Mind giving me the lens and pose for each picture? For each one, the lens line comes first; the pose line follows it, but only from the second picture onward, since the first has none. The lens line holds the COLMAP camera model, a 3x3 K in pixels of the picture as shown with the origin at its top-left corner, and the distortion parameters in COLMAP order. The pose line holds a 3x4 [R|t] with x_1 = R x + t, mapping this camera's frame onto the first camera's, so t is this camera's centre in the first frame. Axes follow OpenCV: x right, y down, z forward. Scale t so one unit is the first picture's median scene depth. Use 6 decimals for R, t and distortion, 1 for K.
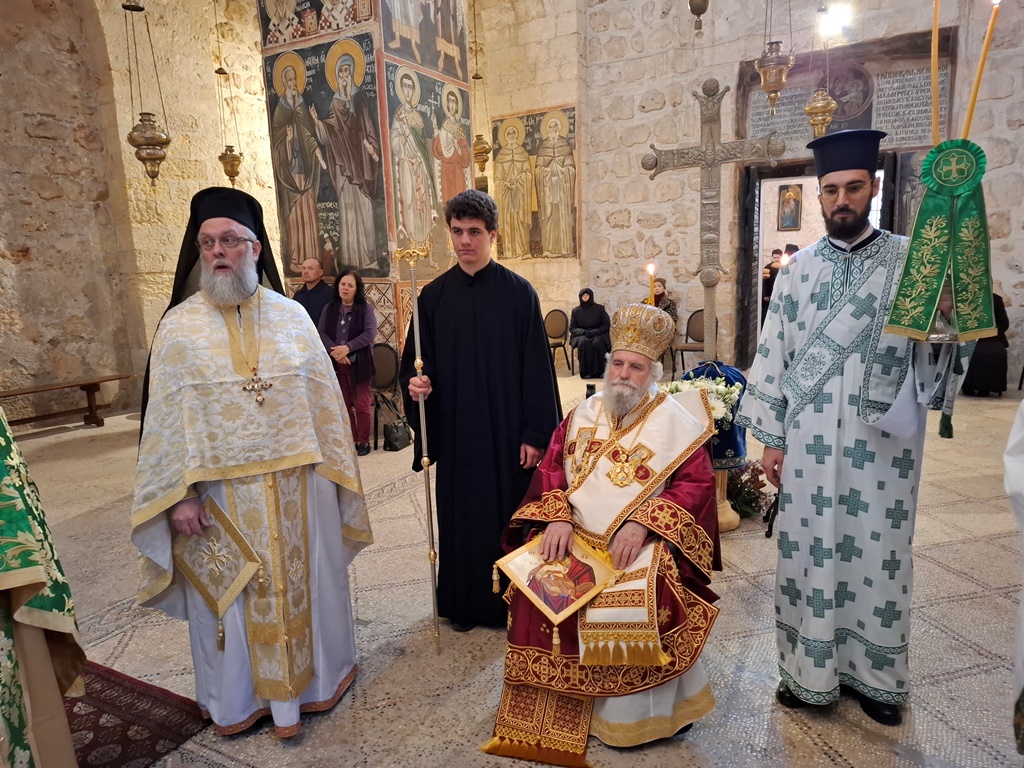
lens RADIAL K [[695.9, 0, 501.4], [0, 695.9, 389.7], [0, 0, 1]] dist [0.053097, -0.060210]
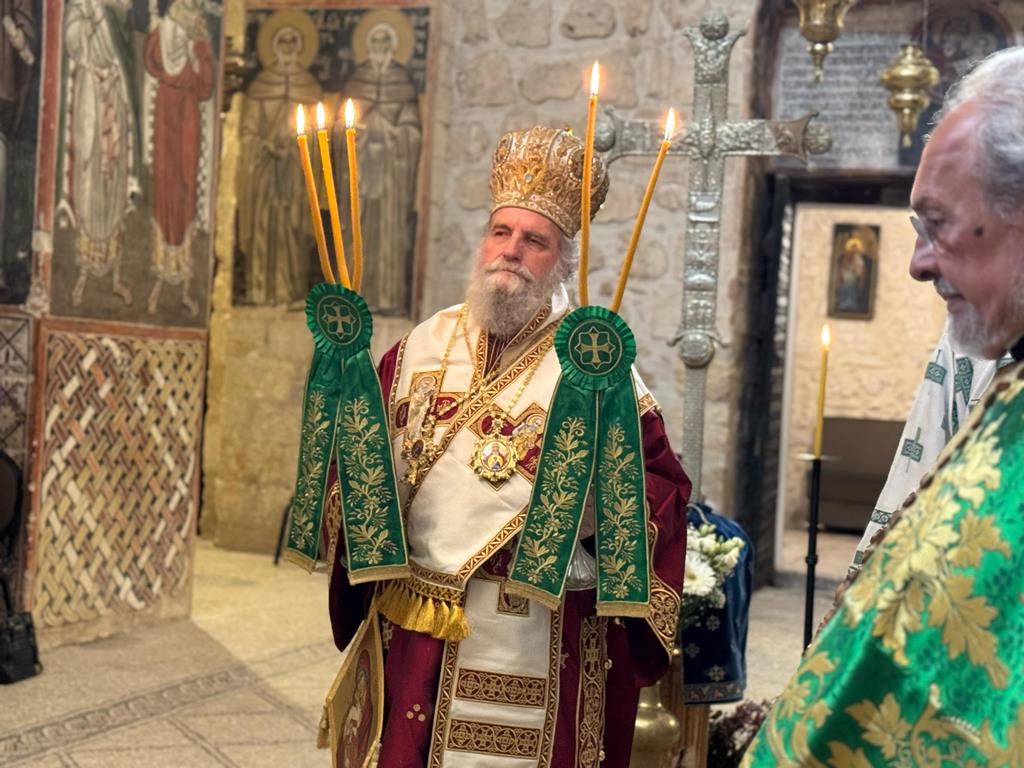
lens RADIAL K [[1802.0, 0, 488.6], [0, 1802.0, 404.0], [0, 0, 1]] dist [0.088278, 0.000000]
pose [[0.978799, 0.096163, 0.180844, -0.068099], [-0.067060, 0.984728, -0.160669, 0.070450], [-0.193533, 0.145136, 0.970299, -0.201451]]
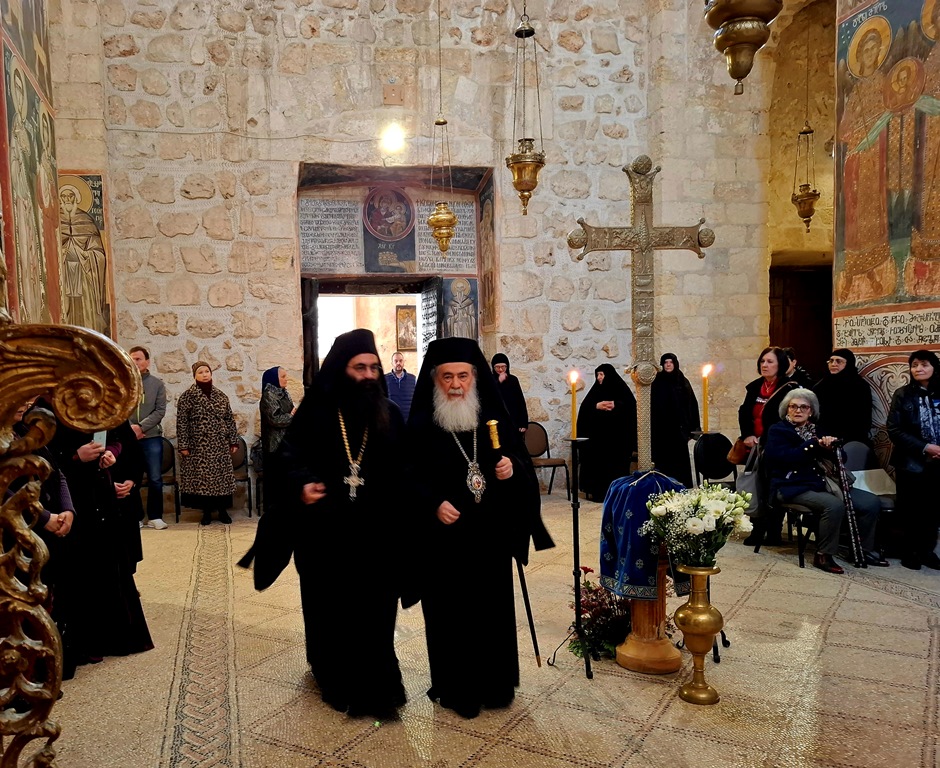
lens RADIAL K [[797.4, 0, 398.2], [0, 797.4, 431.0], [0, 0, 1]] dist [0.081010, -0.046036]
pose [[0.767064, -0.023890, 0.641125, -0.284892], [0.108508, 0.989741, -0.092943, -0.016474], [-0.632328, 0.140860, 0.761787, 0.215961]]
